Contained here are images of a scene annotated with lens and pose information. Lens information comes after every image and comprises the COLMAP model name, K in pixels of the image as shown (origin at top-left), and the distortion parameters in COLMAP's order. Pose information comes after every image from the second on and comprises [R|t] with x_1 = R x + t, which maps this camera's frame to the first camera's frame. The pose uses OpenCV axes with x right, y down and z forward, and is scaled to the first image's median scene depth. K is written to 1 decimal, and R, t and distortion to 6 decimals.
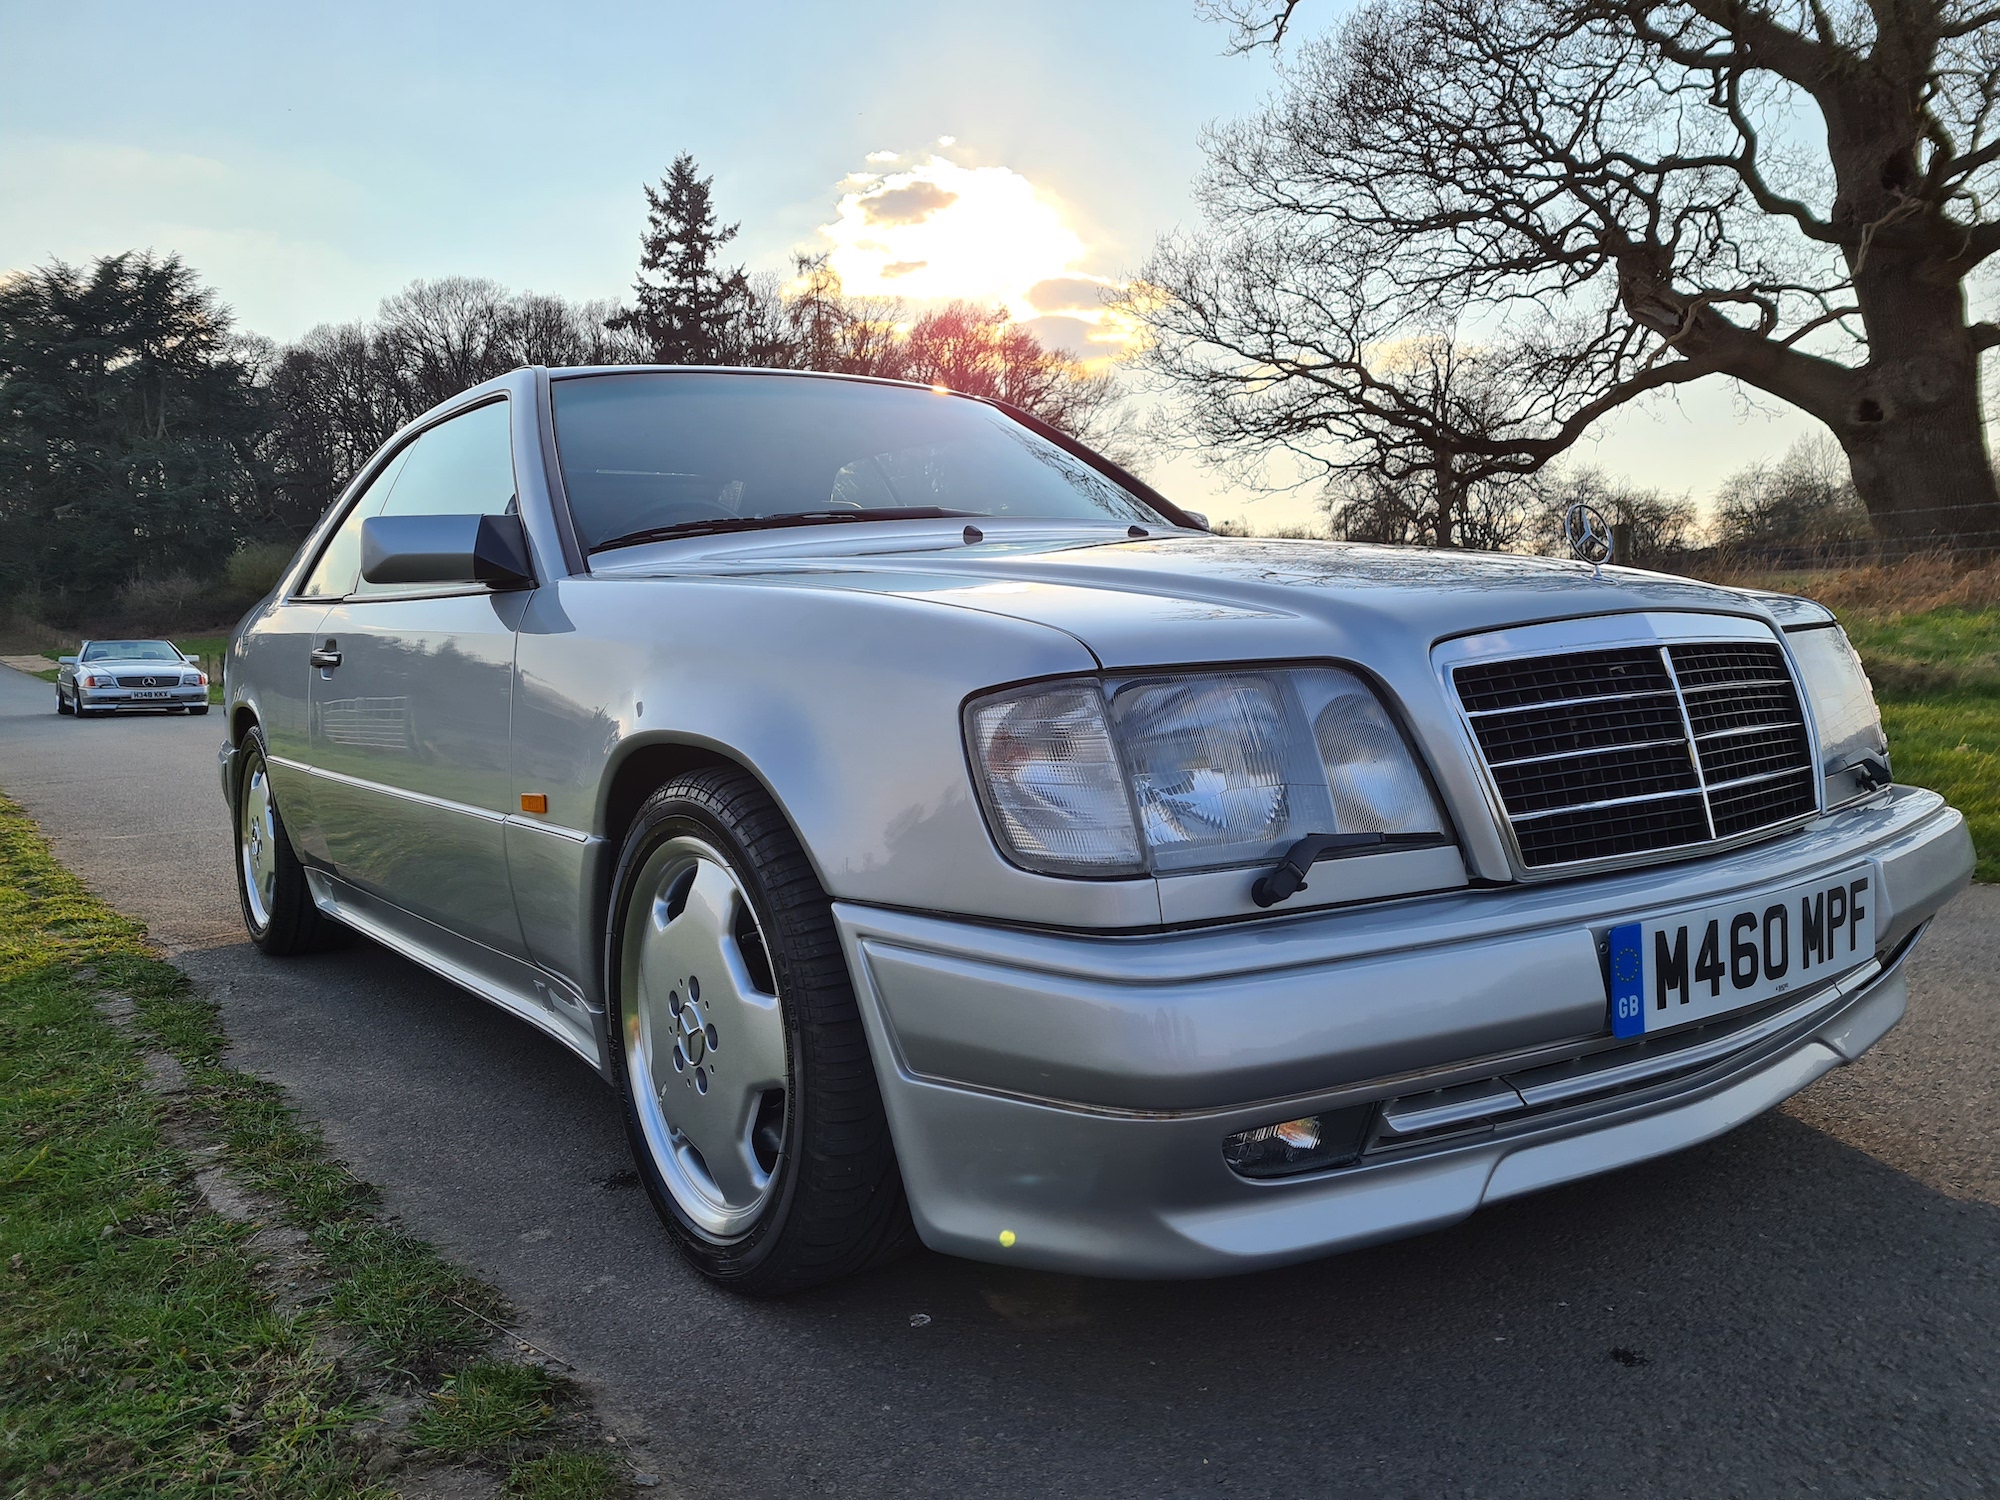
lens RADIAL K [[1509.3, 0, 1003.5], [0, 1509.3, 746.7], [0, 0, 1]] dist [0.076888, -0.067899]
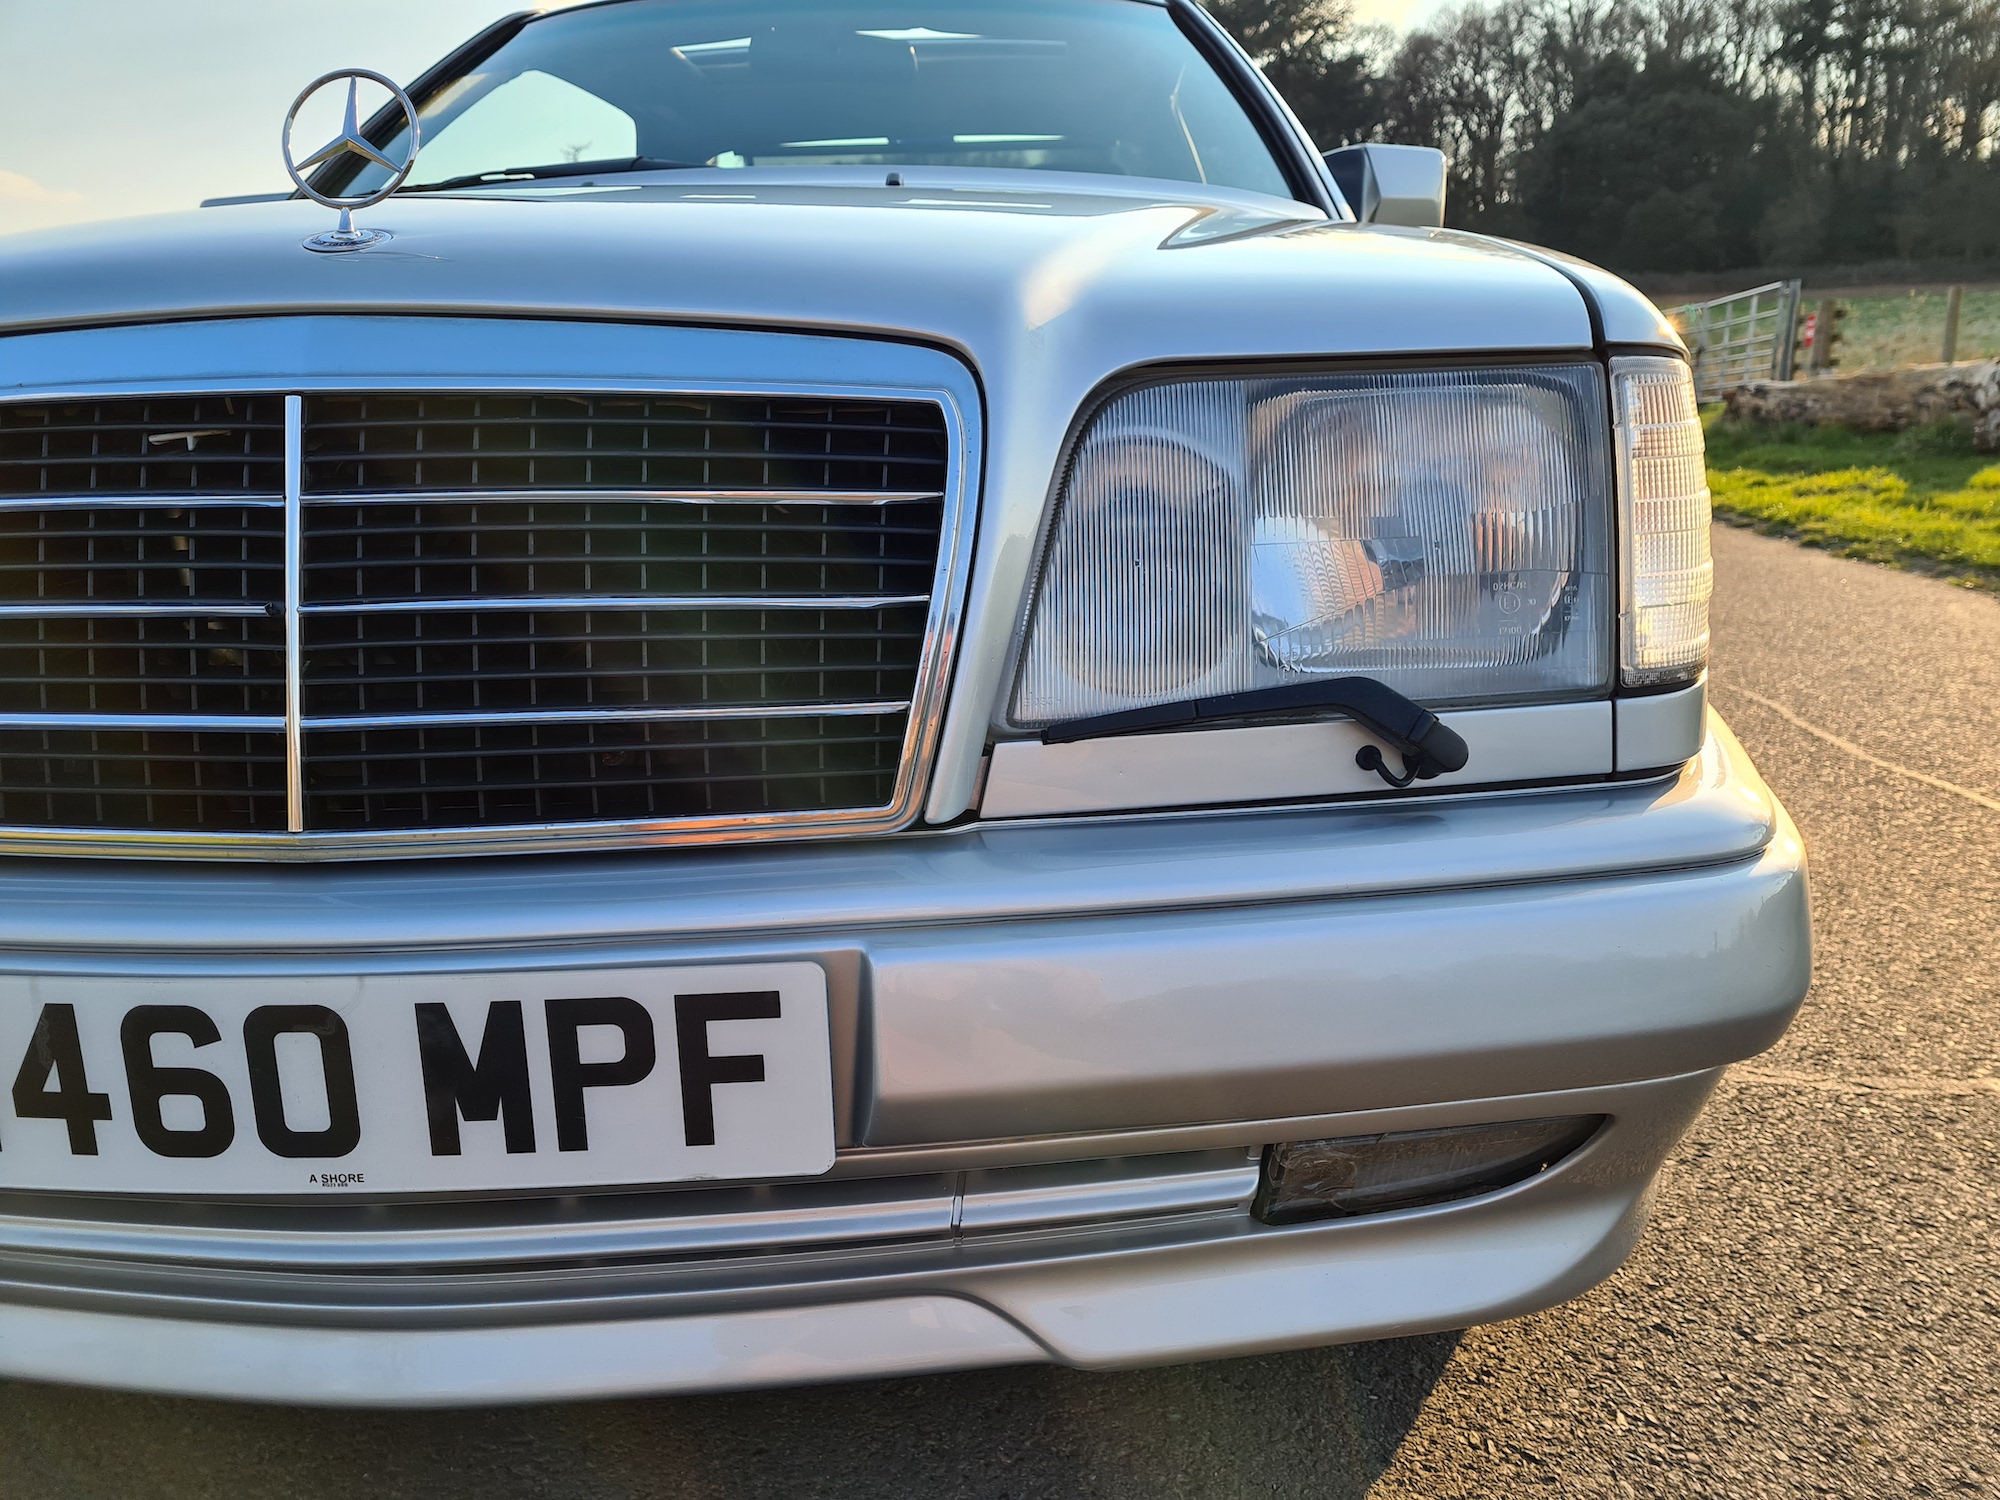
lens RADIAL K [[1509.3, 0, 1015.6], [0, 1509.3, 762.7], [0, 0, 1]] dist [0.076888, -0.067899]
pose [[0.781041, 0.182043, -0.597358, 0.078367], [-0.059832, 0.973981, 0.218588, -0.006319], [0.621607, -0.134985, 0.771611, 0.068092]]
